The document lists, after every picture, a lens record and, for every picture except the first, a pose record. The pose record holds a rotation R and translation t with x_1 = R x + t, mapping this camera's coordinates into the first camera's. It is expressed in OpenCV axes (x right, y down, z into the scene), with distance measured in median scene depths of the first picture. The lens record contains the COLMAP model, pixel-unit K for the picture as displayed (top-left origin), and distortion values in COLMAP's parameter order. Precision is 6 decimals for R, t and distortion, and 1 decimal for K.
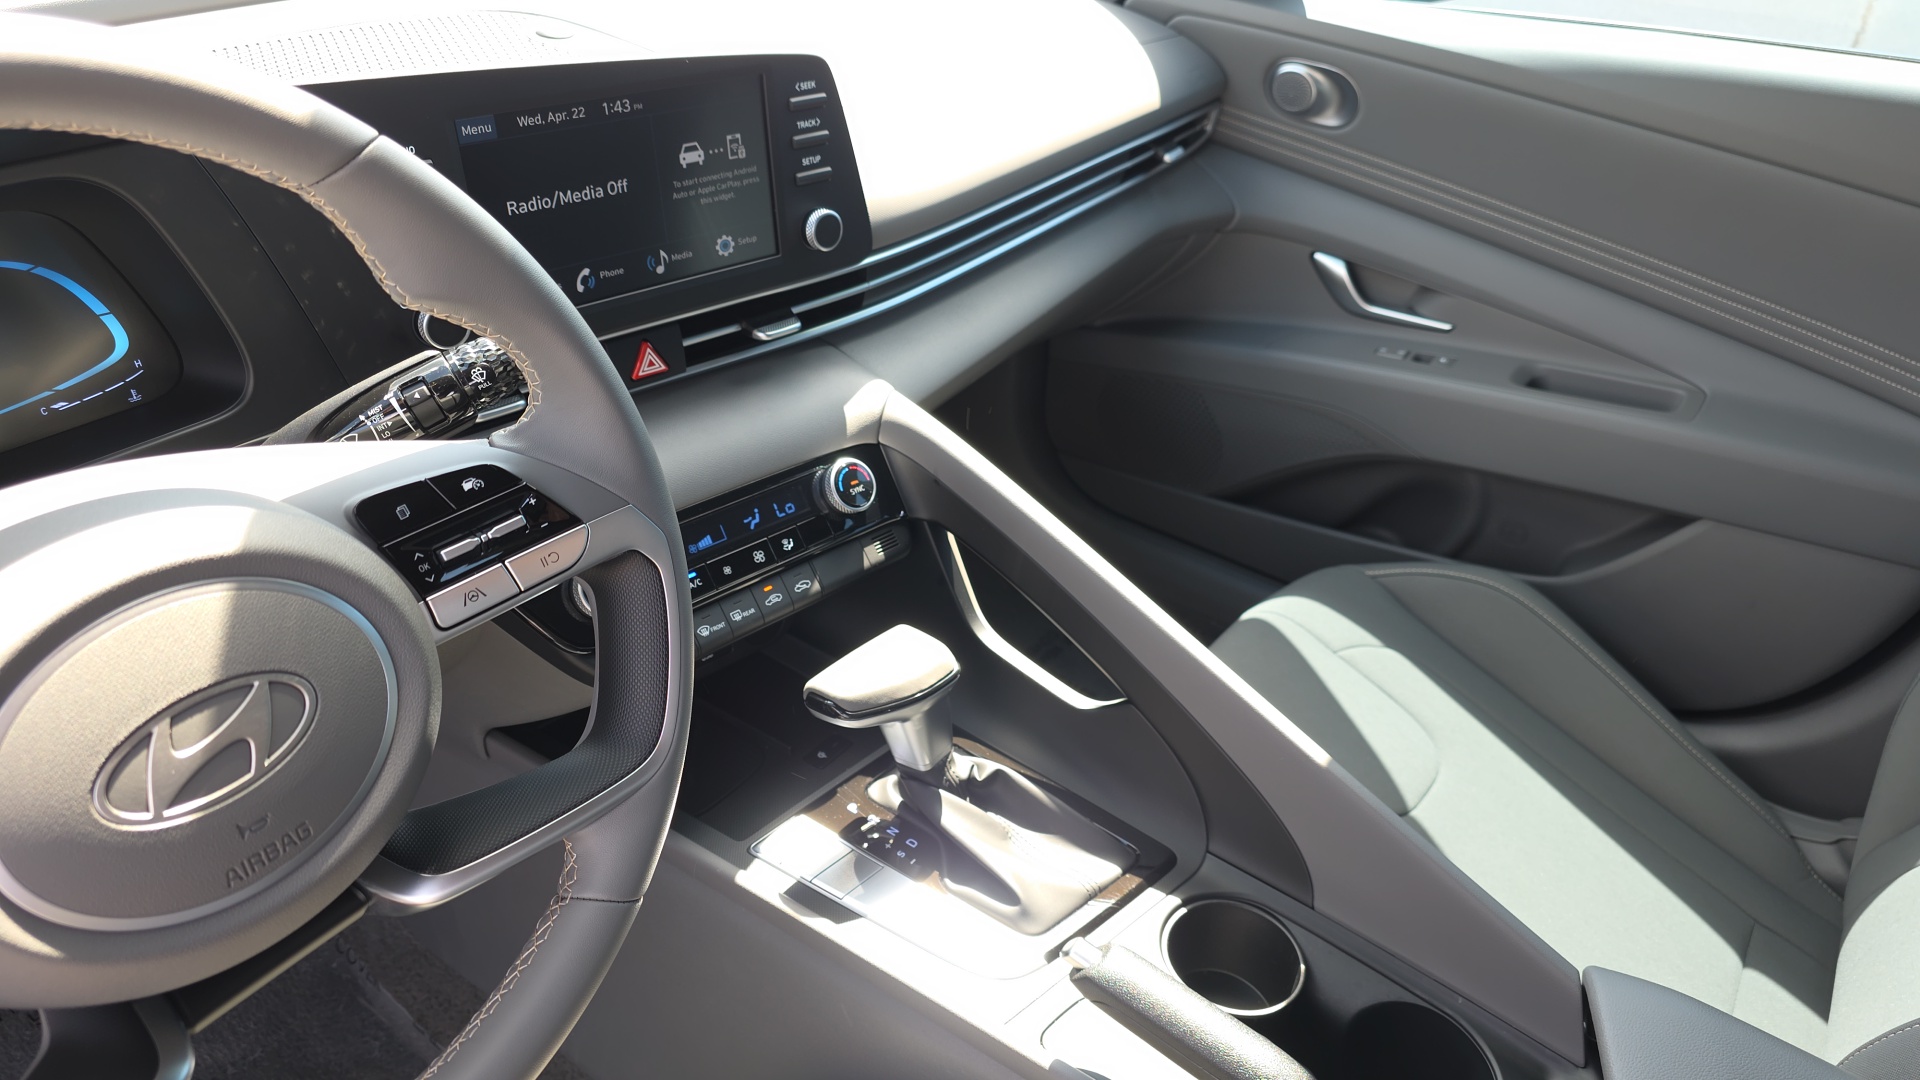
lens RADIAL K [[1295.5, 0, 955.7], [0, 1295.5, 535.6], [0, 0, 1]] dist [0.041759, -0.042641]
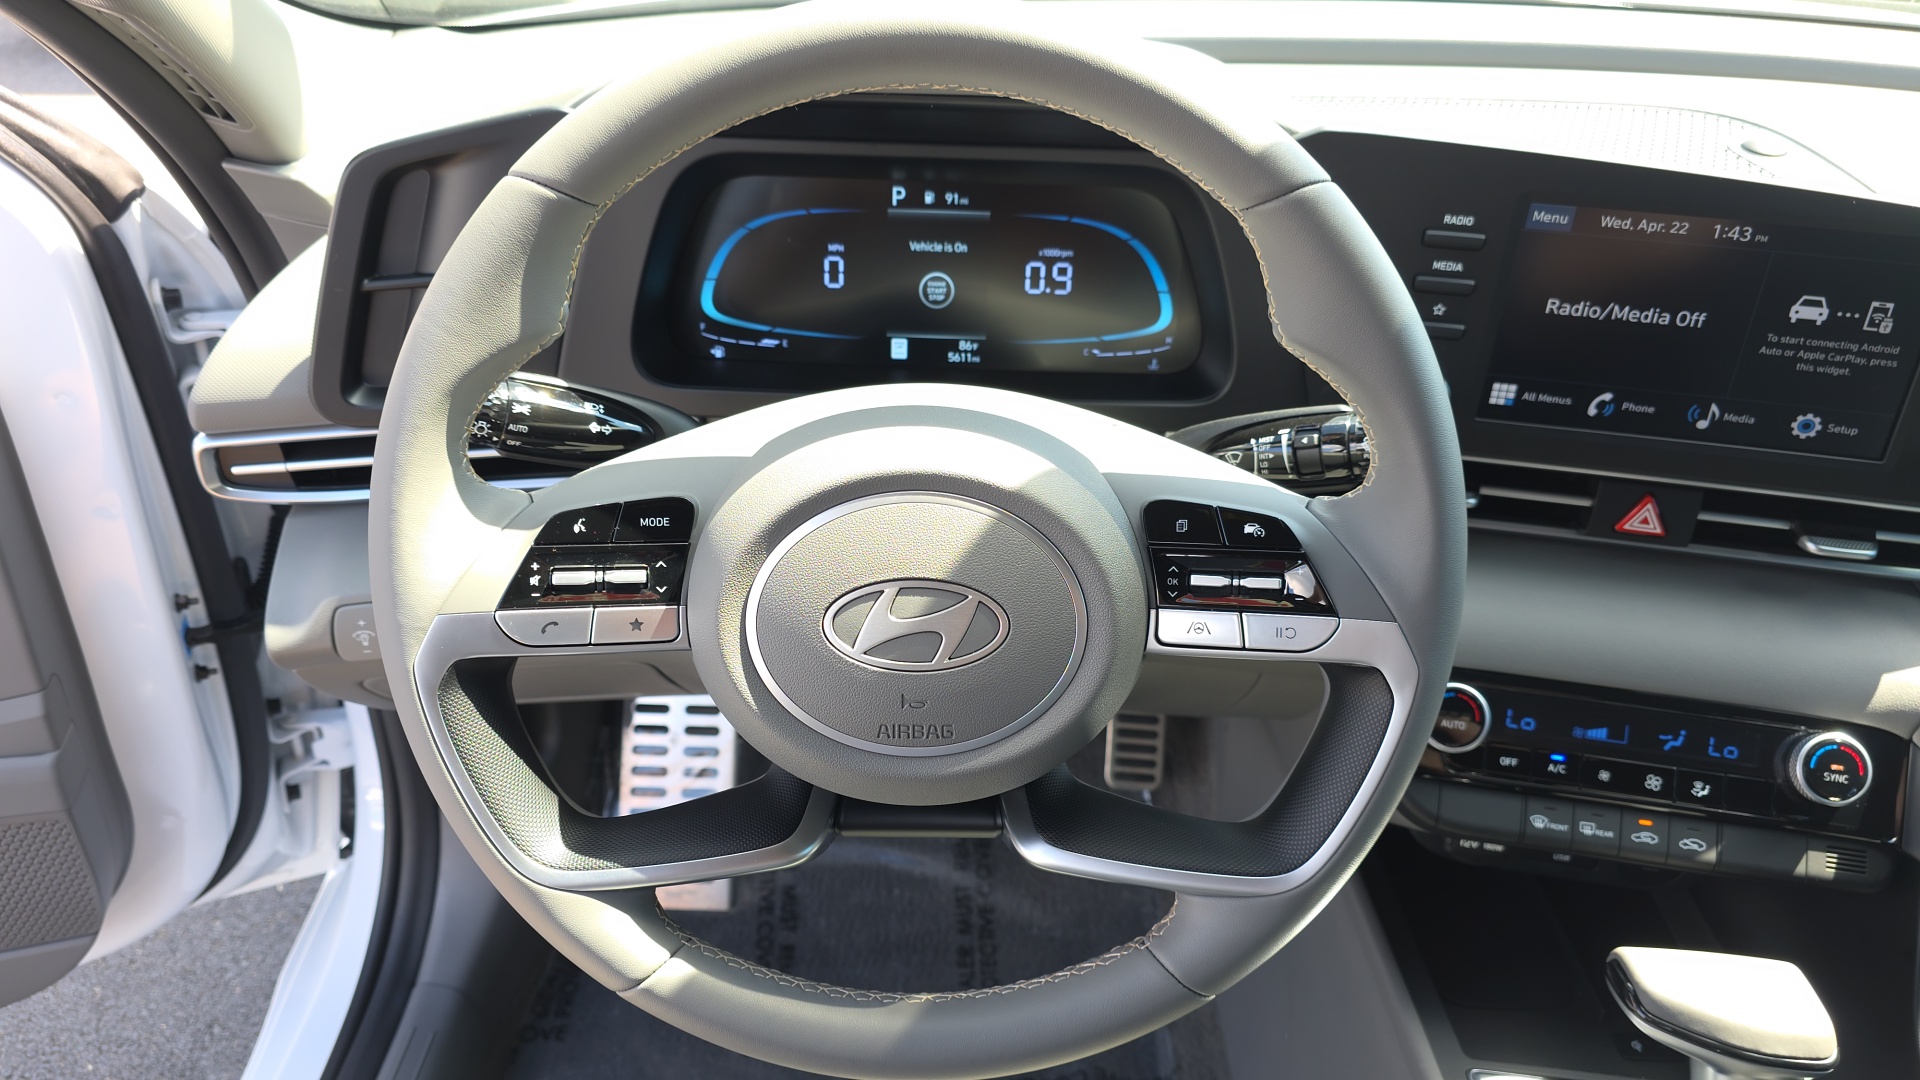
lens RADIAL K [[1317.8, 0, 952.1], [0, 1317.8, 553.0], [0, 0, 1]] dist [0.039856, -0.054006]
pose [[0.578656, 0.405214, -0.707785, 0.131671], [-0.439475, 0.885988, 0.147940, -0.043476], [0.687036, 0.225447, 0.690764, 0.088971]]
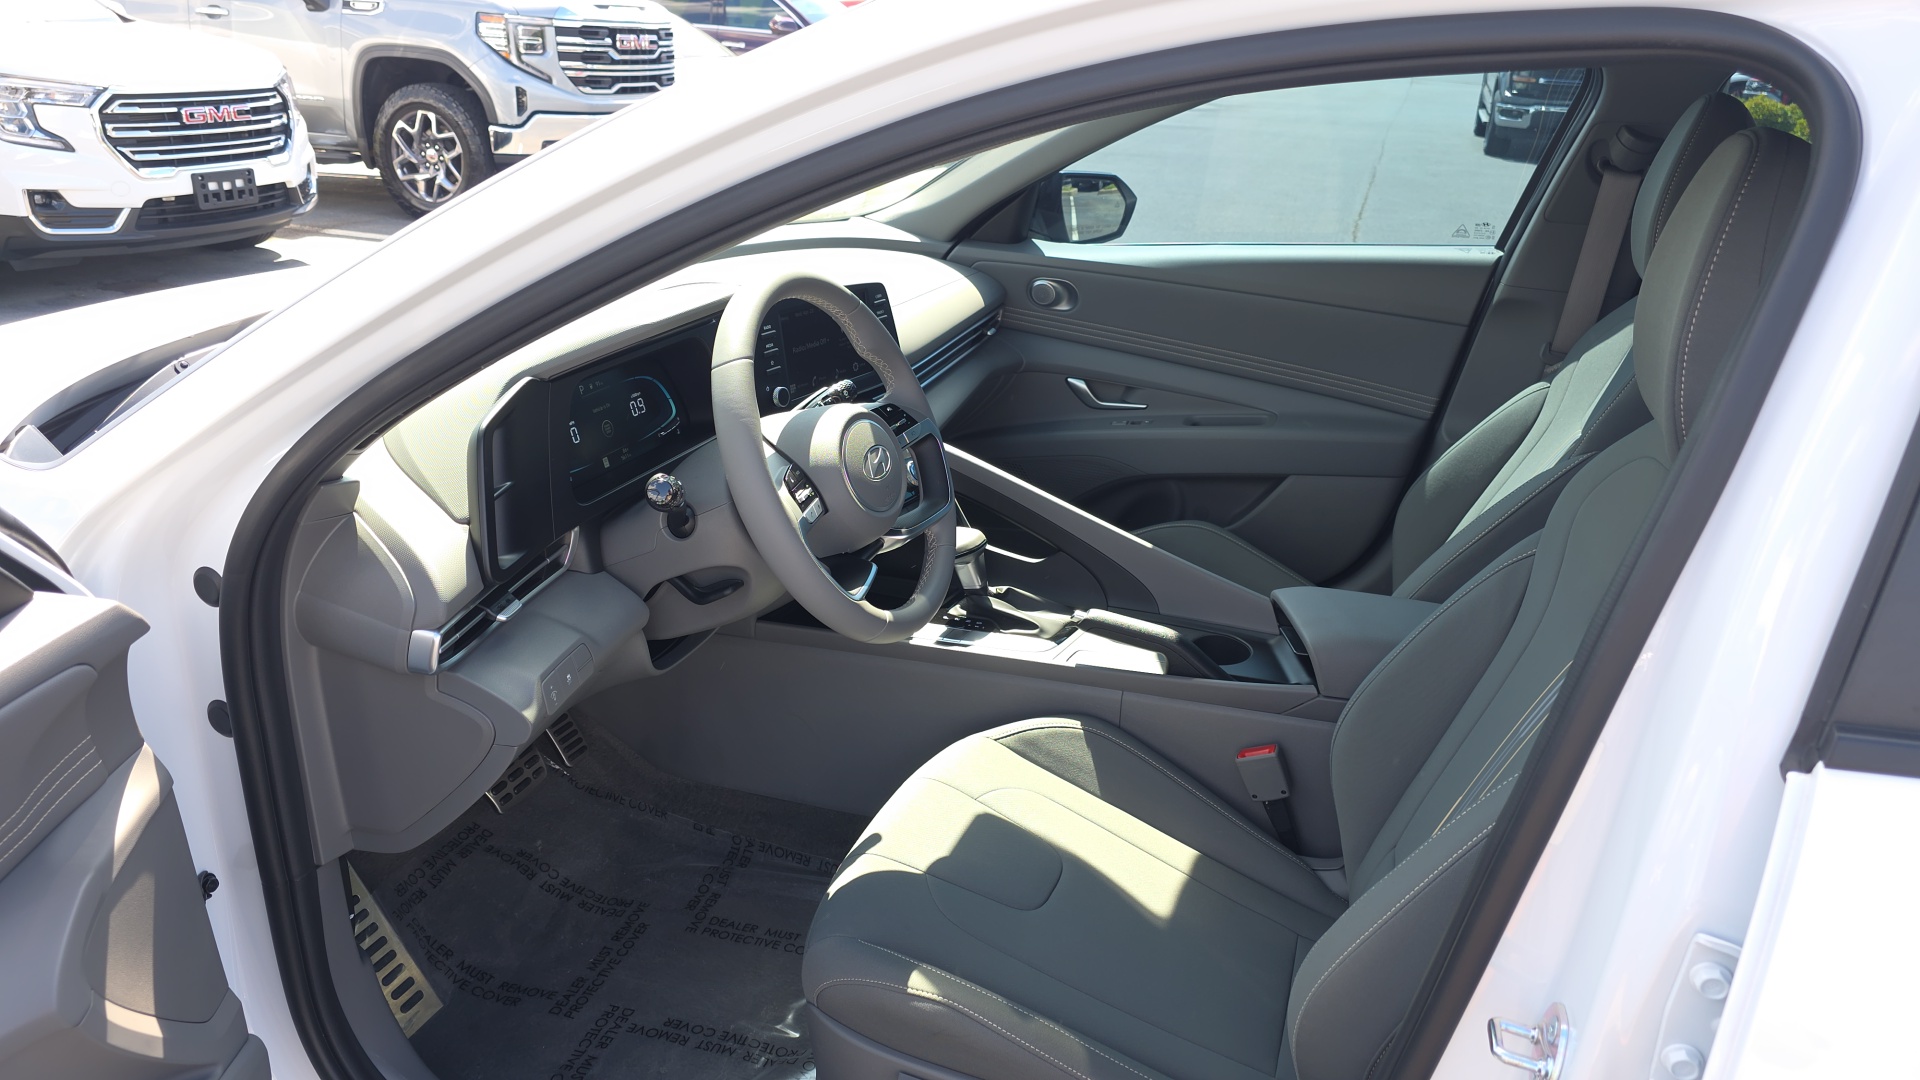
lens RADIAL K [[1310.7, 0, 951.6], [0, 1310.7, 517.7], [0, 0, 1]] dist [0.107562, -0.099589]
pose [[0.959006, -0.136443, 0.248376, -0.626632], [0.185644, 0.964689, -0.186846, 0.490475], [-0.214112, 0.225296, 0.950472, -1.148891]]
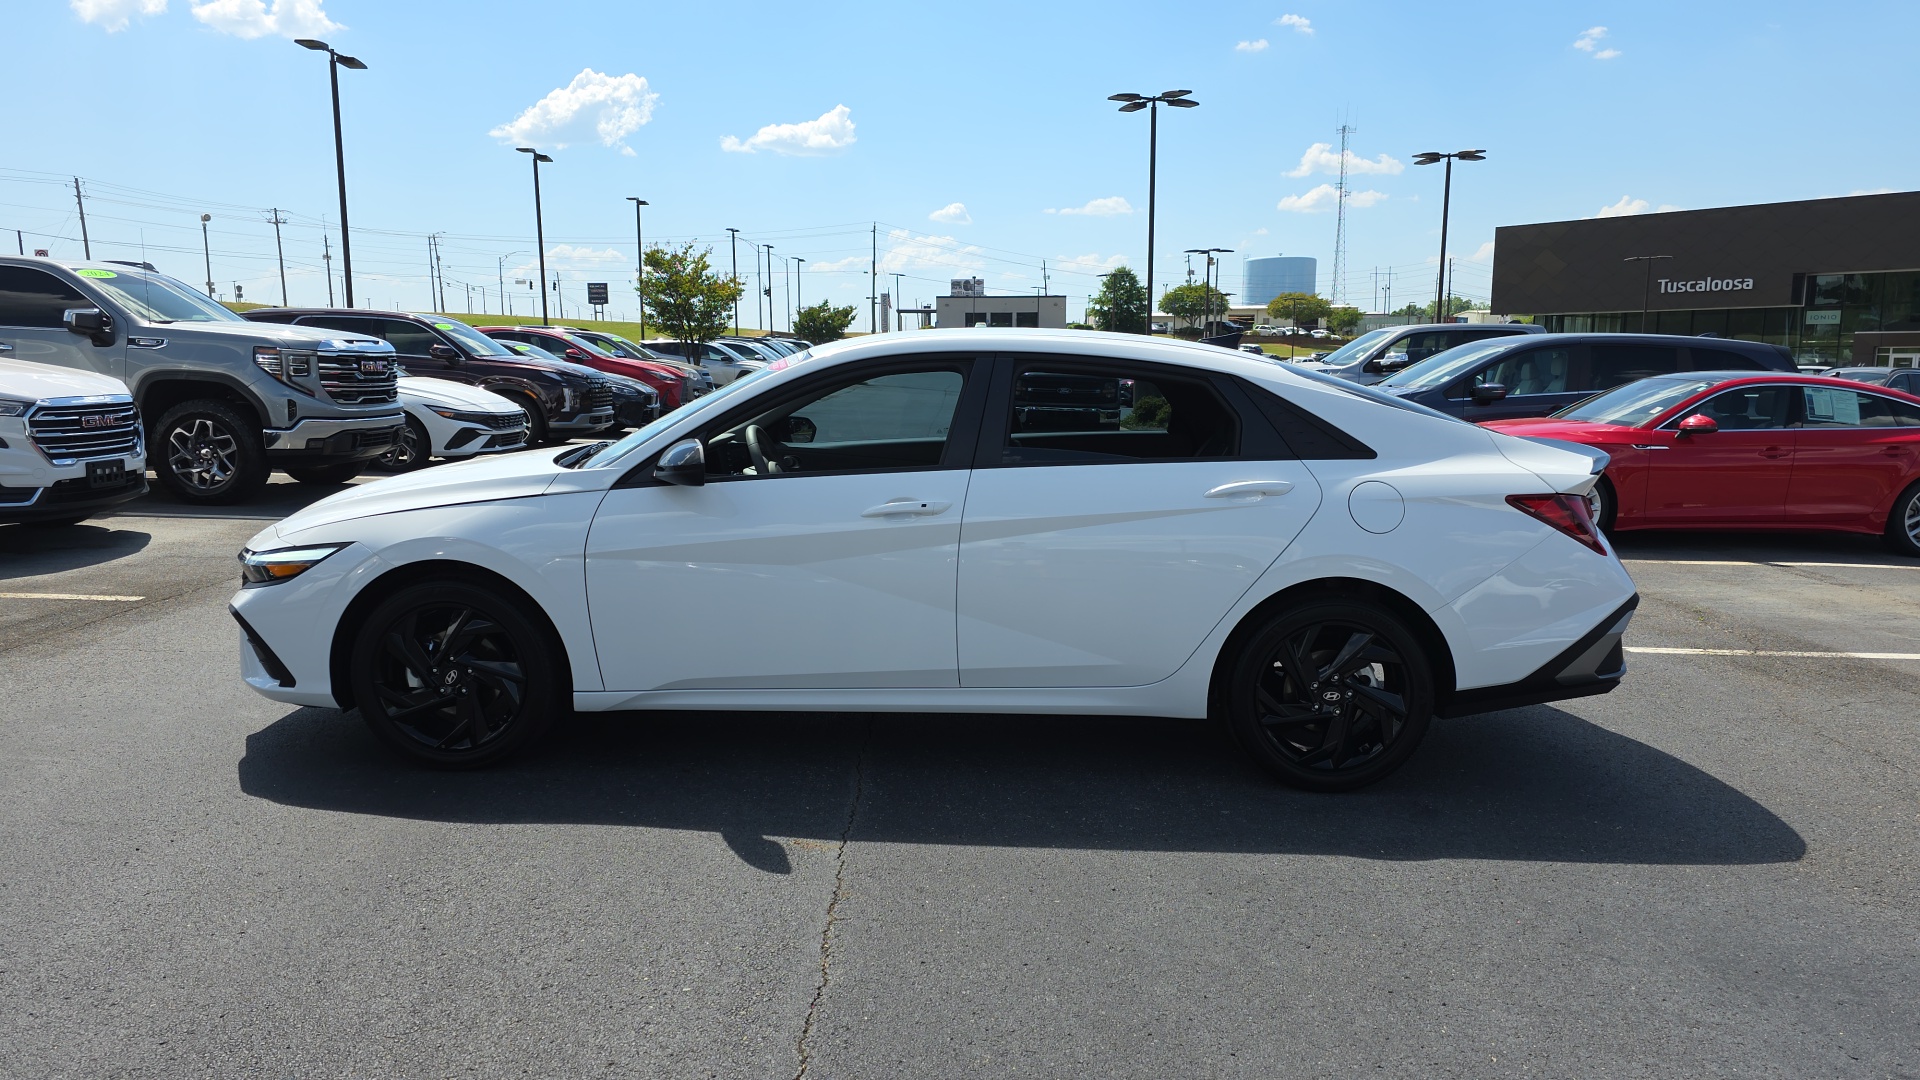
lens RADIAL K [[1297.2, 0, 956.4], [0, 1297.2, 561.4], [0, 0, 1]] dist [0.053406, -0.003253]
pose [[0.824238, -0.137198, 0.549370, -2.873538], [0.339086, 0.896601, -0.284828, 2.339393], [-0.453488, 0.421050, 0.785535, -4.316451]]
